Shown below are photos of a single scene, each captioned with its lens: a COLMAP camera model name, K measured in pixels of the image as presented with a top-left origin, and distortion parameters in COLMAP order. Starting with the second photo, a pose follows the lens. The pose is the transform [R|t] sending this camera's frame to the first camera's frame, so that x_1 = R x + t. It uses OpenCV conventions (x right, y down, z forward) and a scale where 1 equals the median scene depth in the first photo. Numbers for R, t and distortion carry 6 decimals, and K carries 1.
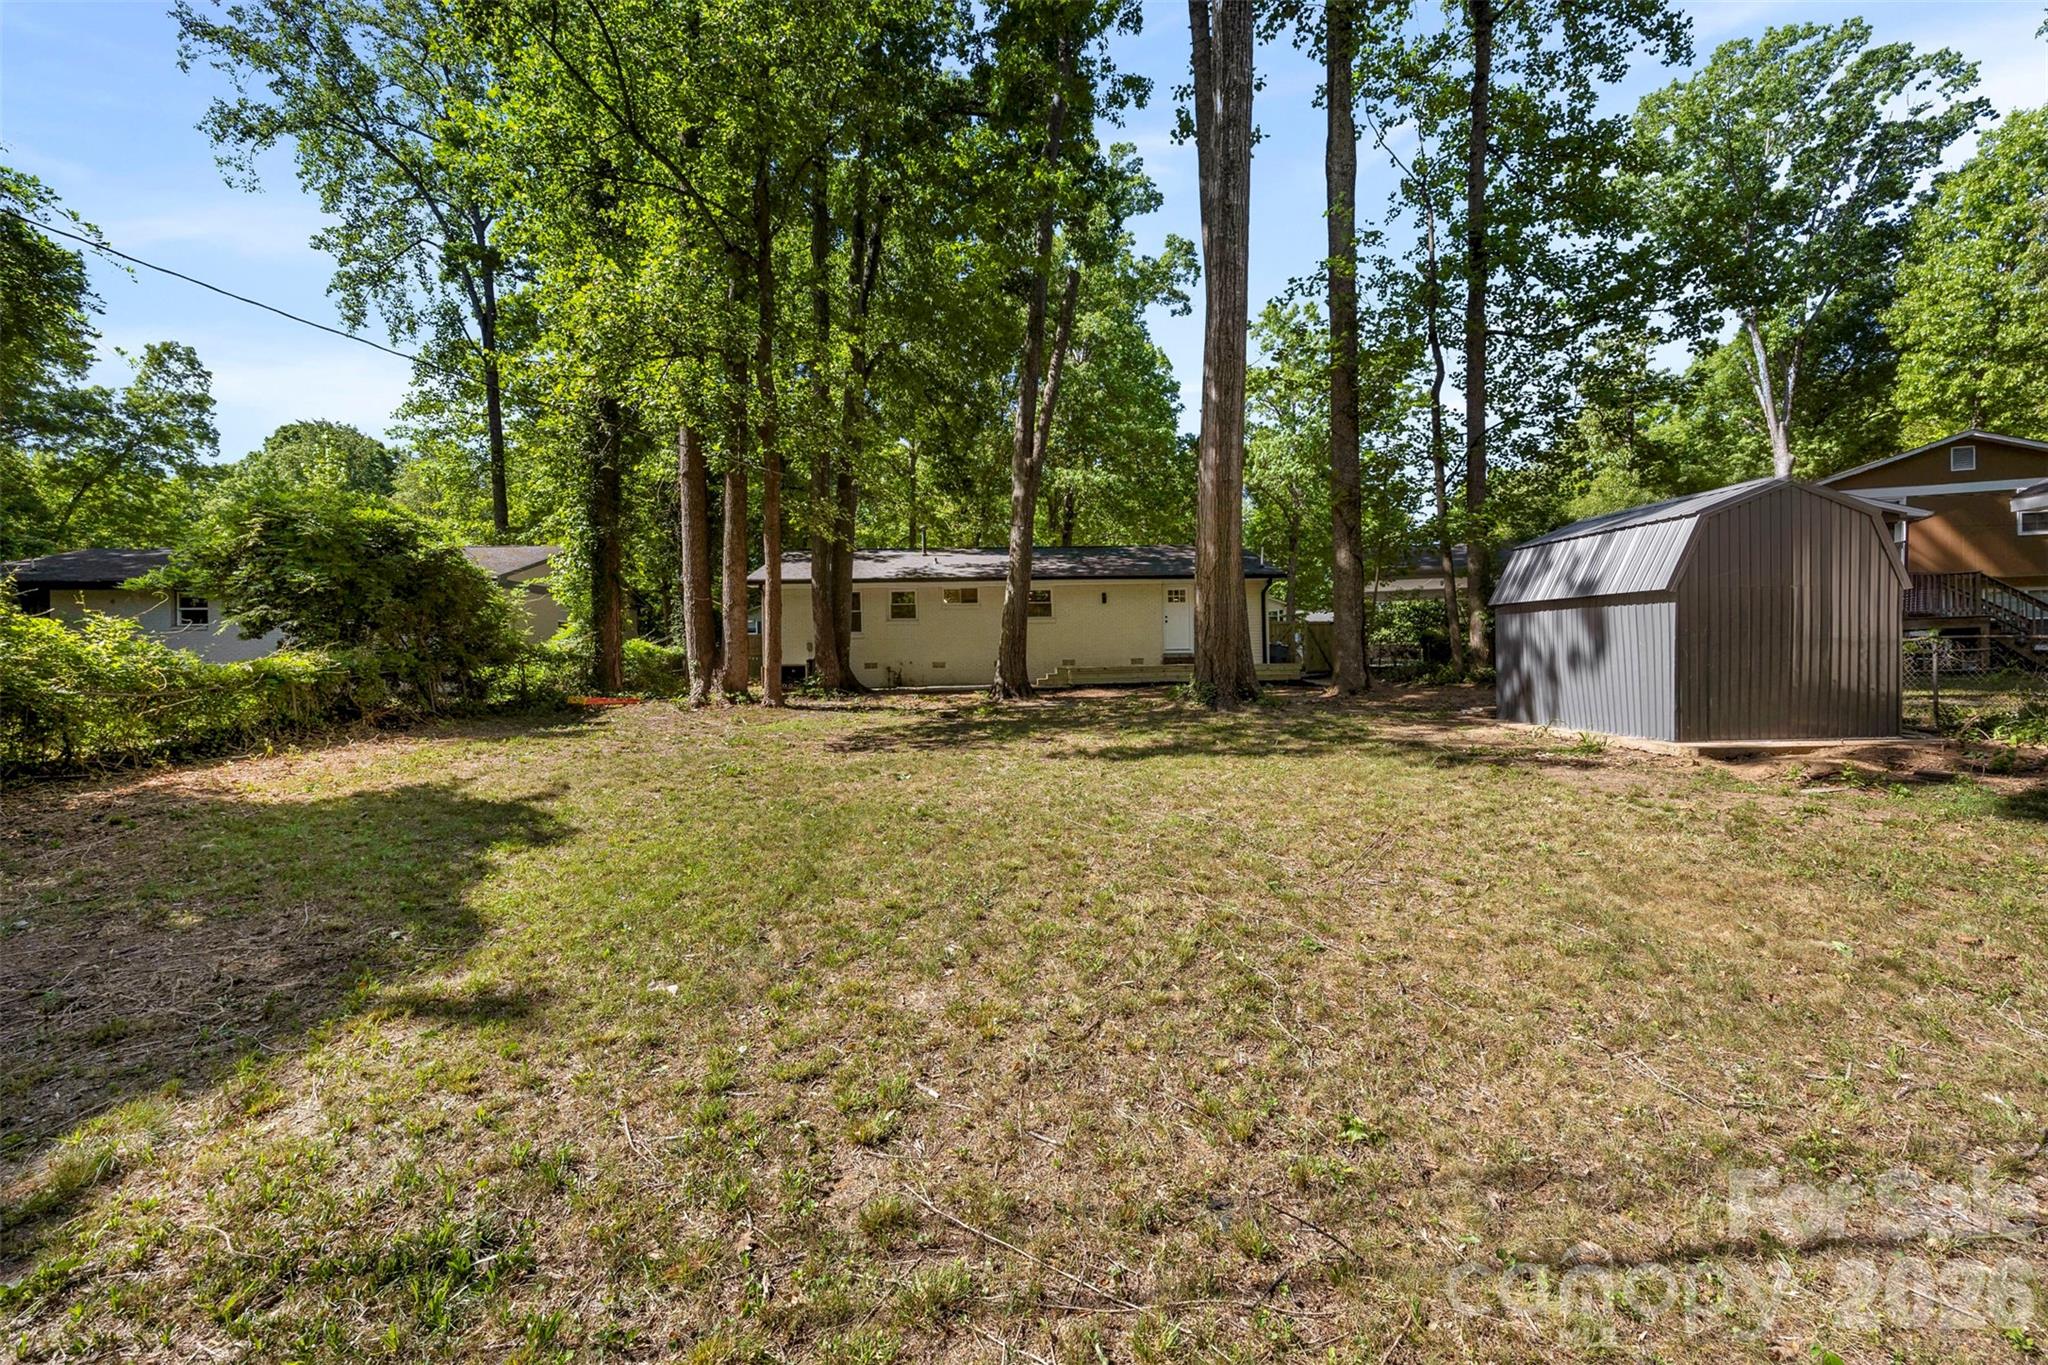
lens RADIAL K [[783.4, 0, 1039.1], [0, 783.4, 679.3], [0, 0, 1]] dist [-0.001326, -0.000128]
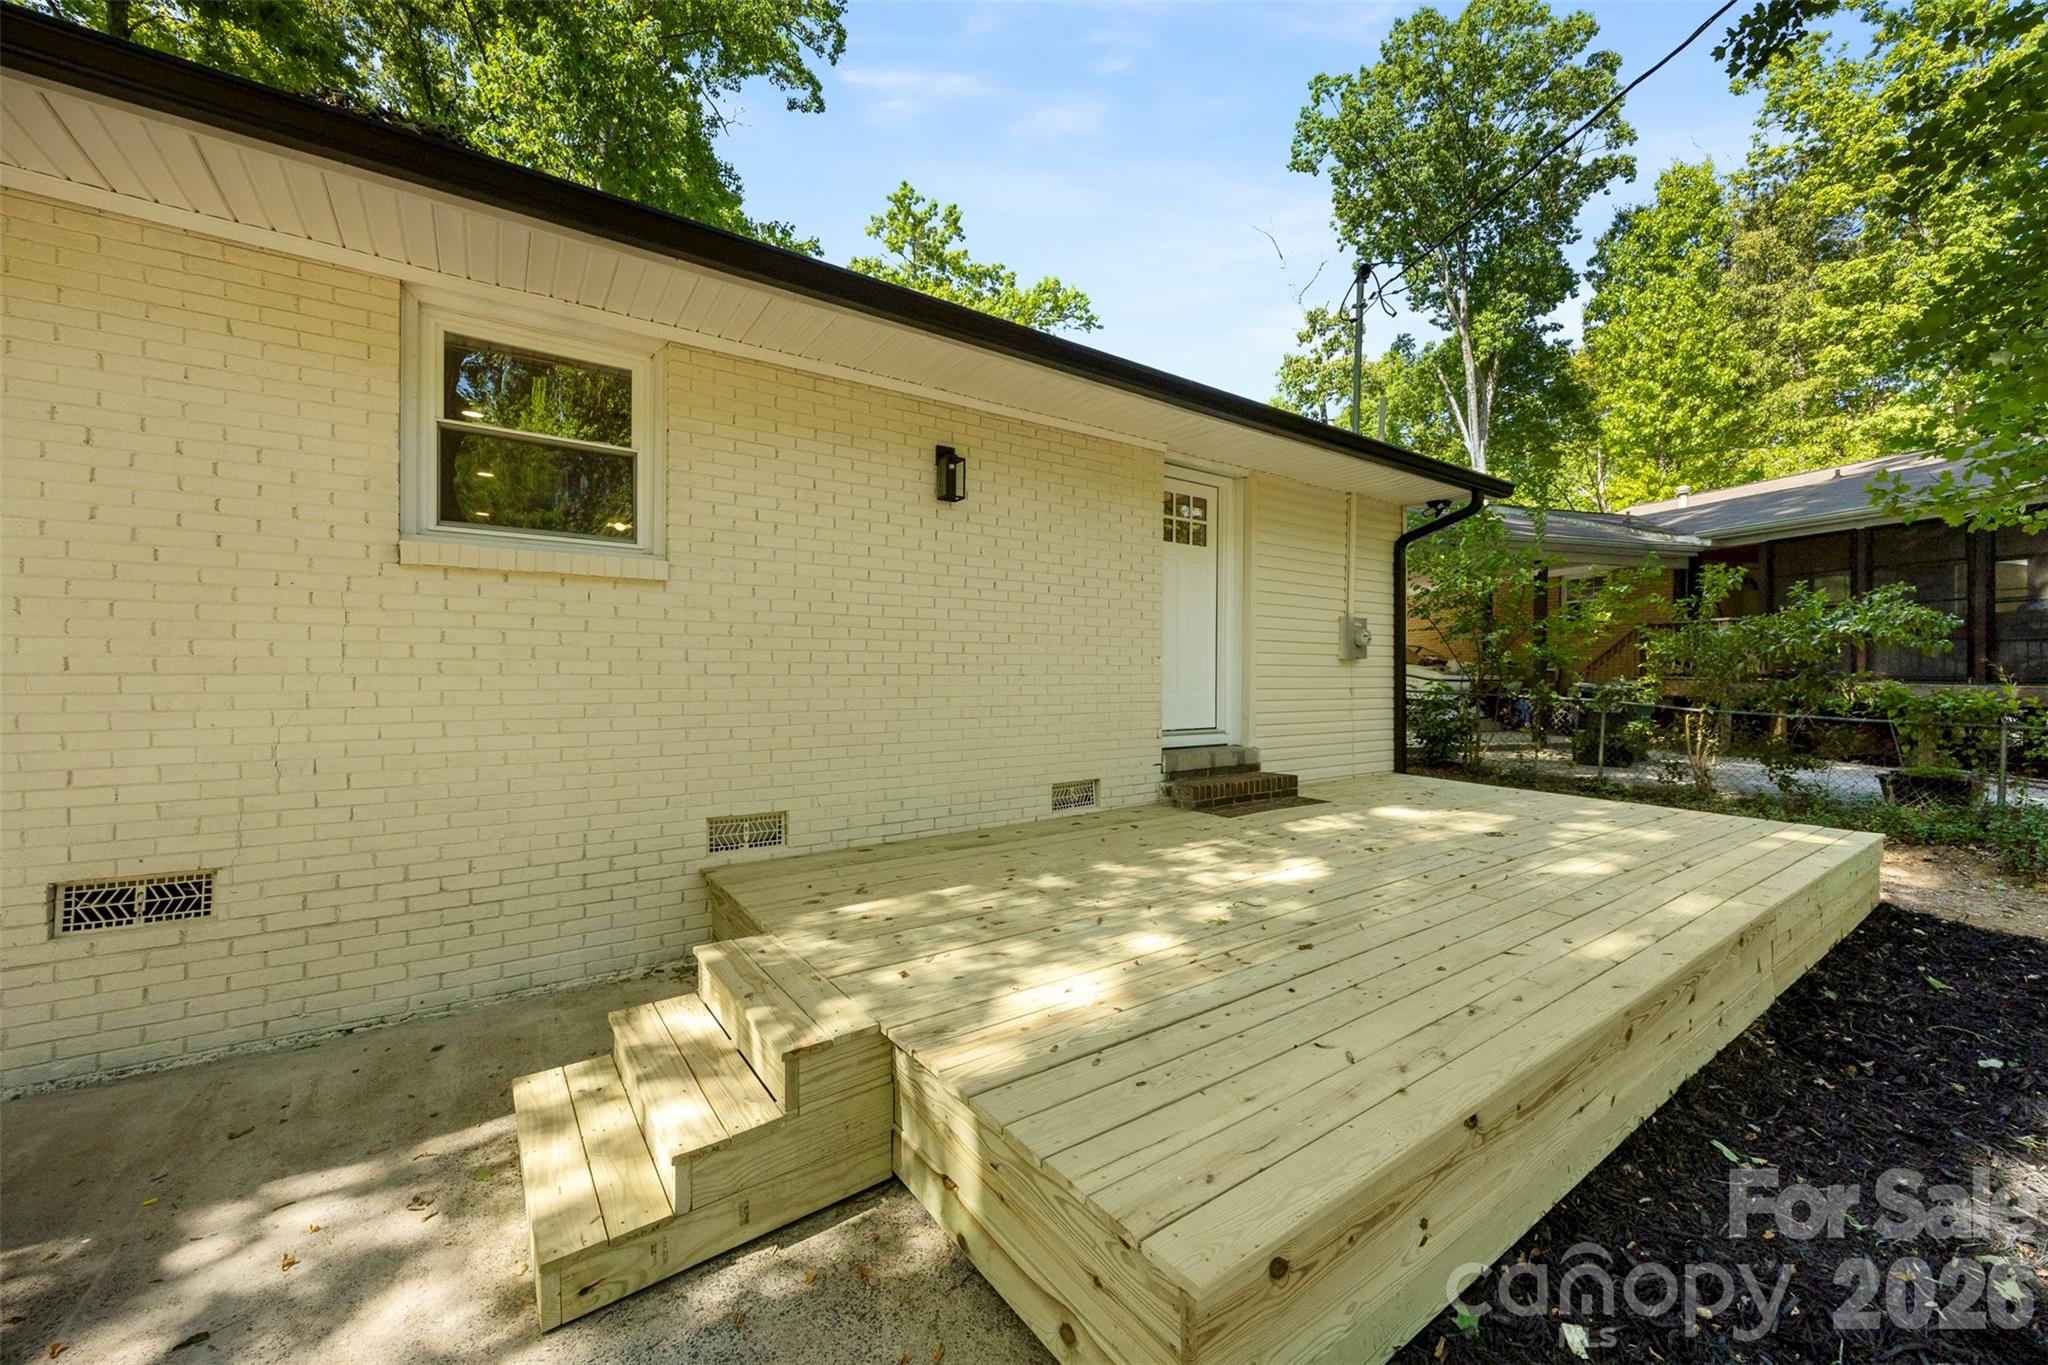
lens RADIAL K [[783.4, 0, 1039.1], [0, 783.4, 679.3], [0, 0, 1]] dist [-0.001326, -0.000128]
pose [[0.828762, 0.012827, 0.559455, -0.001689], [-0.011238, 0.999917, -0.006278, -0.033766], [-0.559489, -0.001084, 0.828837, 0.524224]]
